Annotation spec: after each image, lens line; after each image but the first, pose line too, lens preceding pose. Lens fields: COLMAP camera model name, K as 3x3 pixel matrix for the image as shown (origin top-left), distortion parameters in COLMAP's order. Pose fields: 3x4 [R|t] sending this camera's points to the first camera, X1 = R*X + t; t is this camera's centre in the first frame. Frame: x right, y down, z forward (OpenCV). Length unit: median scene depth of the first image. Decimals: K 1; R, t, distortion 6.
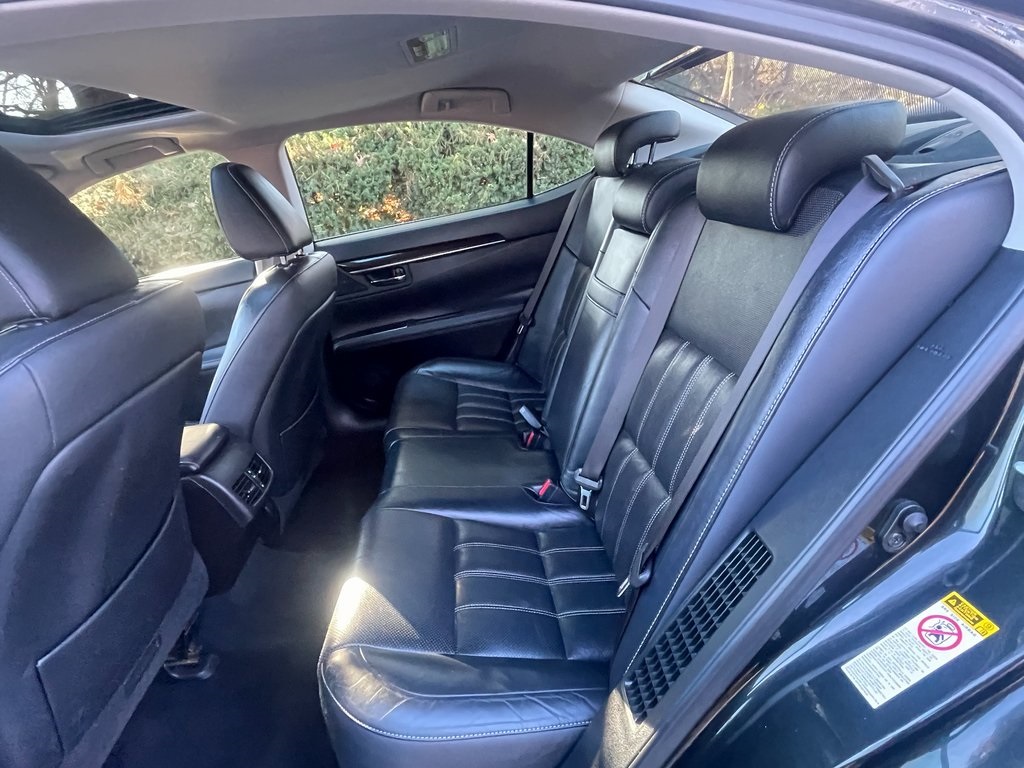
lens RADIAL K [[546.2, 0, 507.2], [0, 546.2, 386.6], [0, 0, 1]] dist [0.000552, -0.001708]
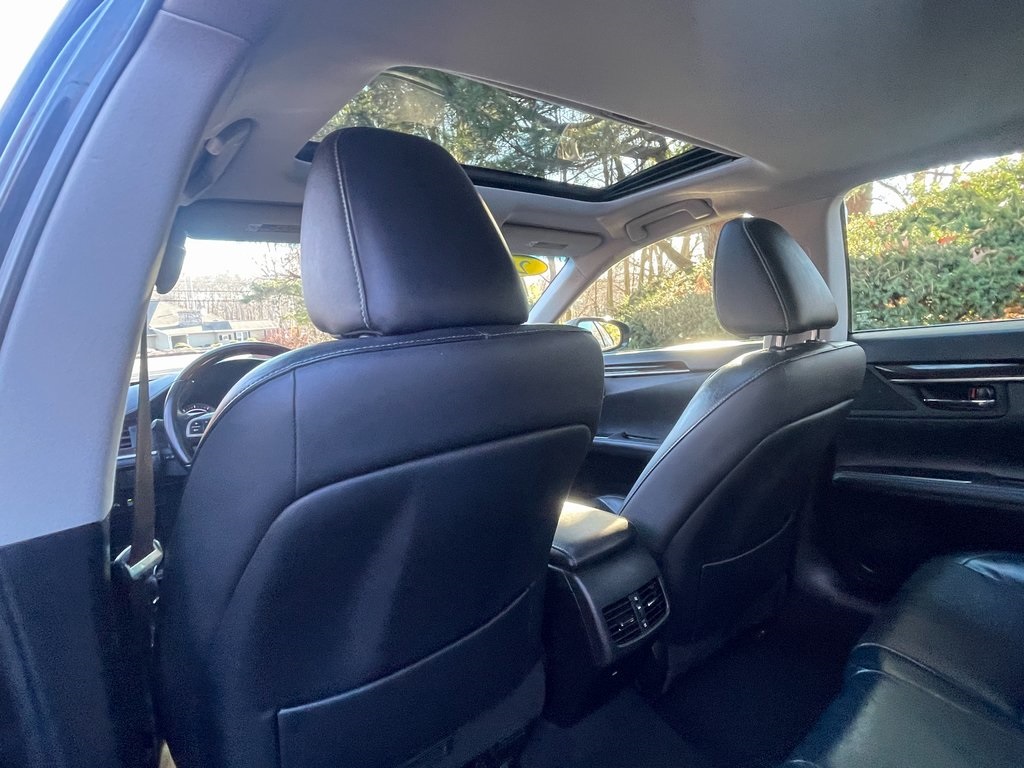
lens RADIAL K [[546.2, 0, 509.4], [0, 546.2, 391.7], [0, 0, 1]] dist [0.000552, -0.001708]
pose [[0.580283, 0.191225, -0.791647, -0.022712], [-0.326773, 0.945036, -0.011250, -0.031932], [0.745983, 0.265217, 0.610875, 0.231943]]
